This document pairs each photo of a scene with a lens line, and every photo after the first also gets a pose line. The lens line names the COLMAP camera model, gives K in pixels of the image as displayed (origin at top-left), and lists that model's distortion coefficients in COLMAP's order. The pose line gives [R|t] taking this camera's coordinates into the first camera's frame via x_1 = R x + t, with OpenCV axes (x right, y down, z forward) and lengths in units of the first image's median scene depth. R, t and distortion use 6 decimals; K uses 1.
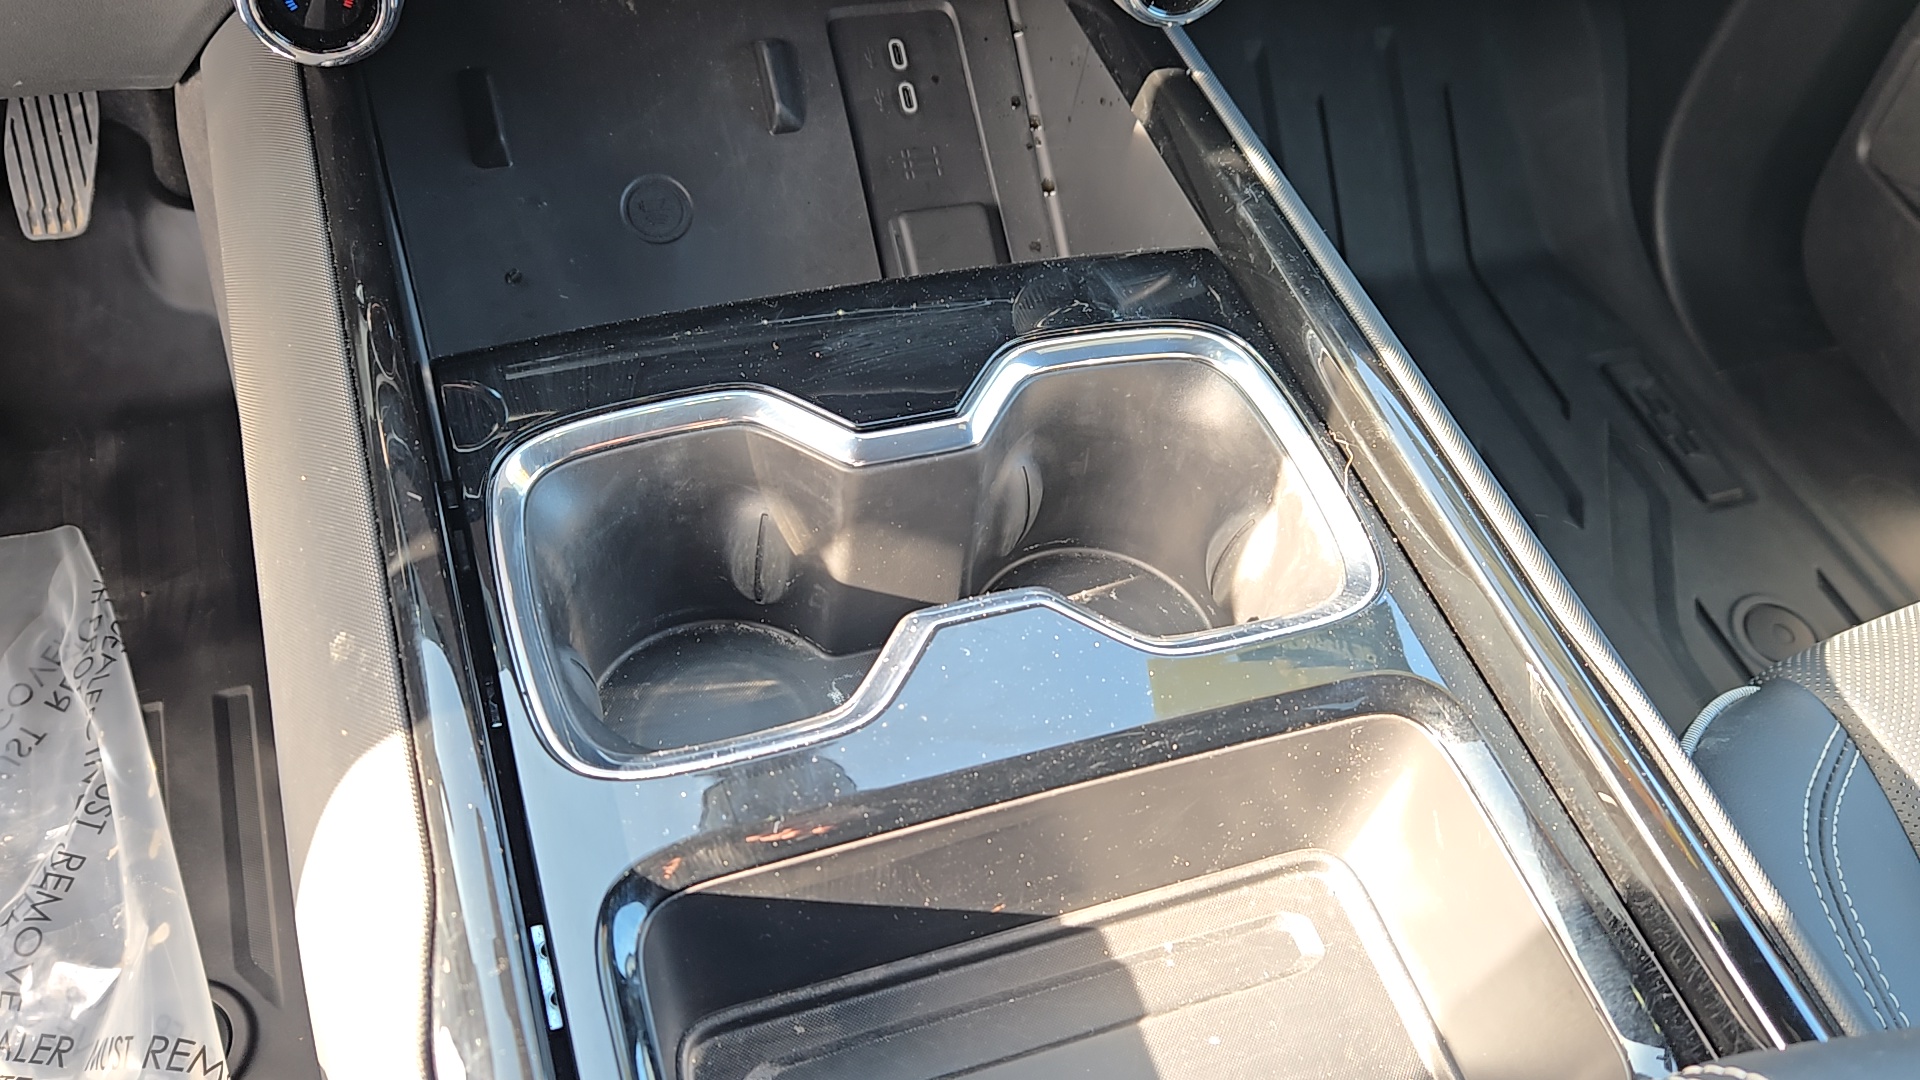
lens RADIAL K [[1590.5, 0, 952.6], [0, 1590.5, 530.2], [0, 0, 1]] dist [0.006192, -0.012530]
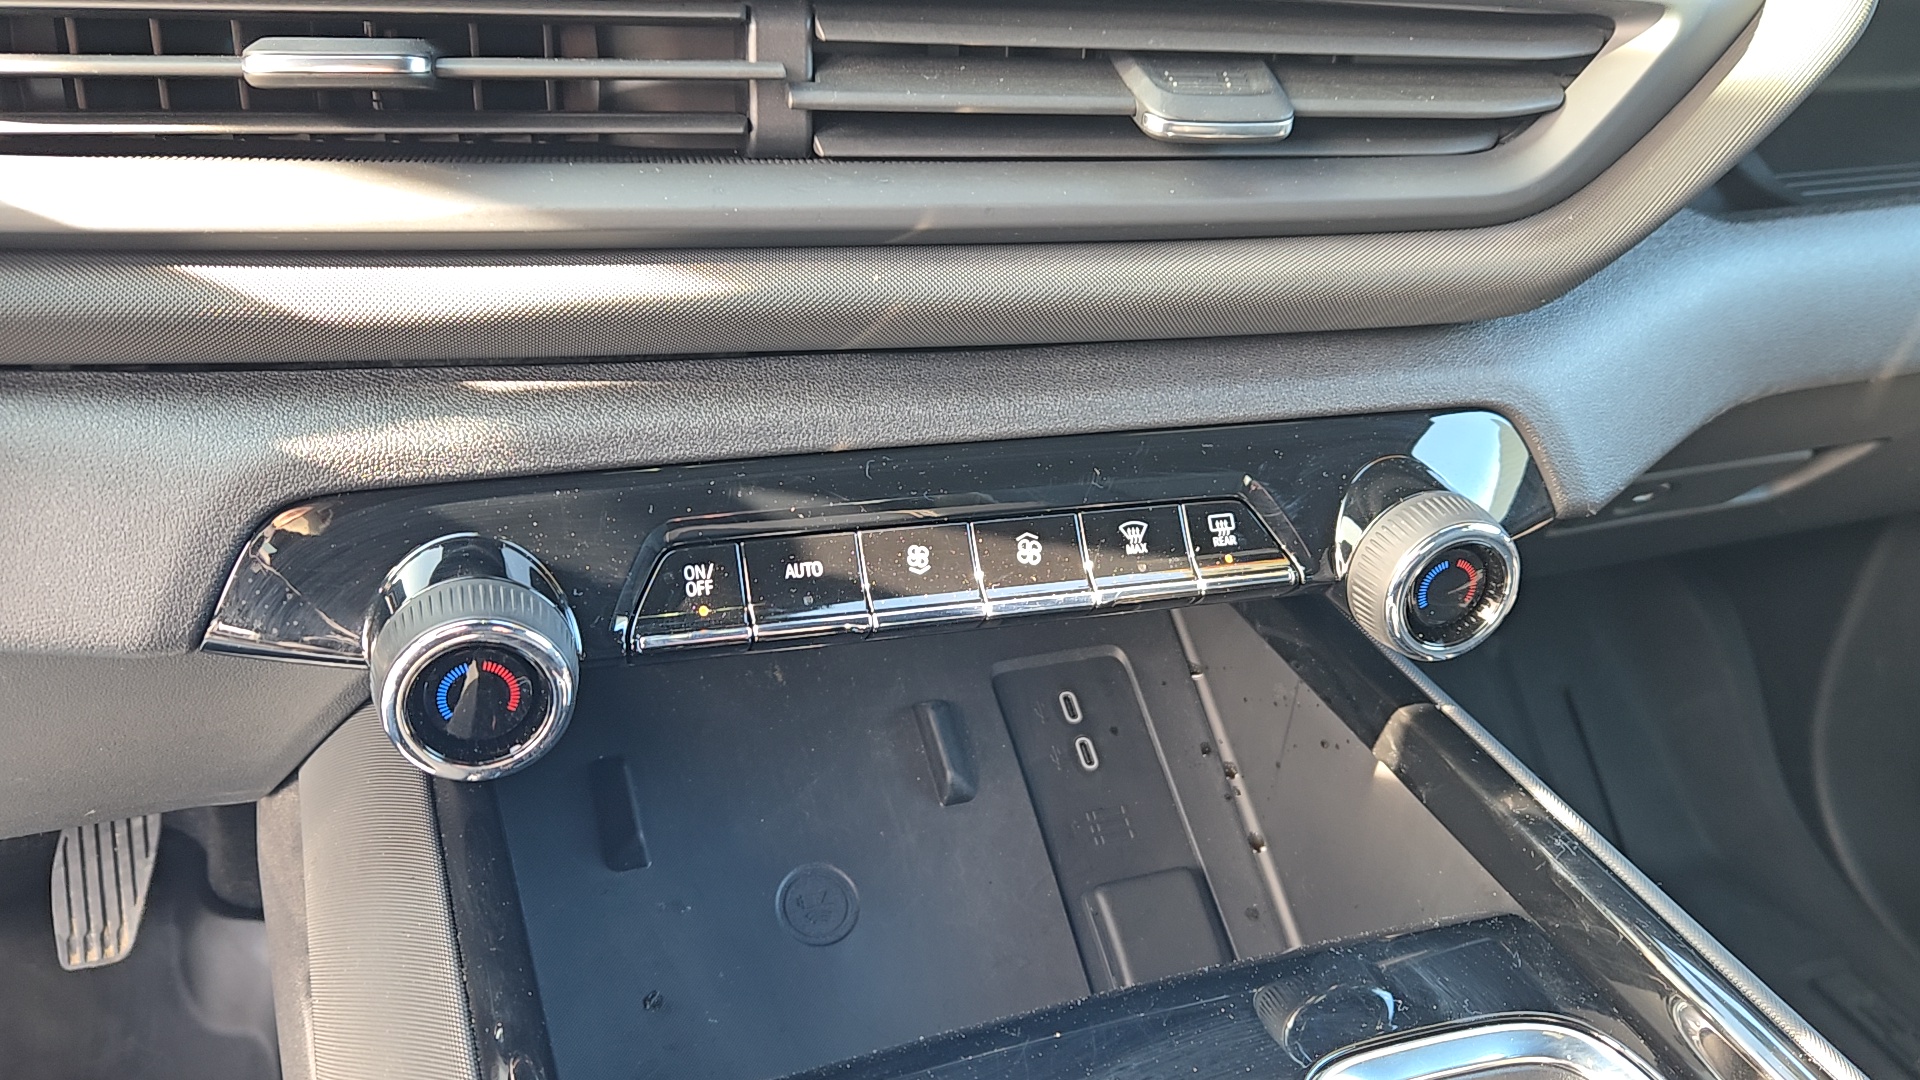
lens RADIAL K [[1590.5, 0, 952.6], [0, 1590.5, 530.2], [0, 0, 1]] dist [0.006192, -0.012530]
pose [[0.997556, -0.069858, 0.001237, -0.096120], [0.065113, 0.923097, -0.379015, -0.056356], [0.025335, 0.378170, 0.925390, 0.133209]]
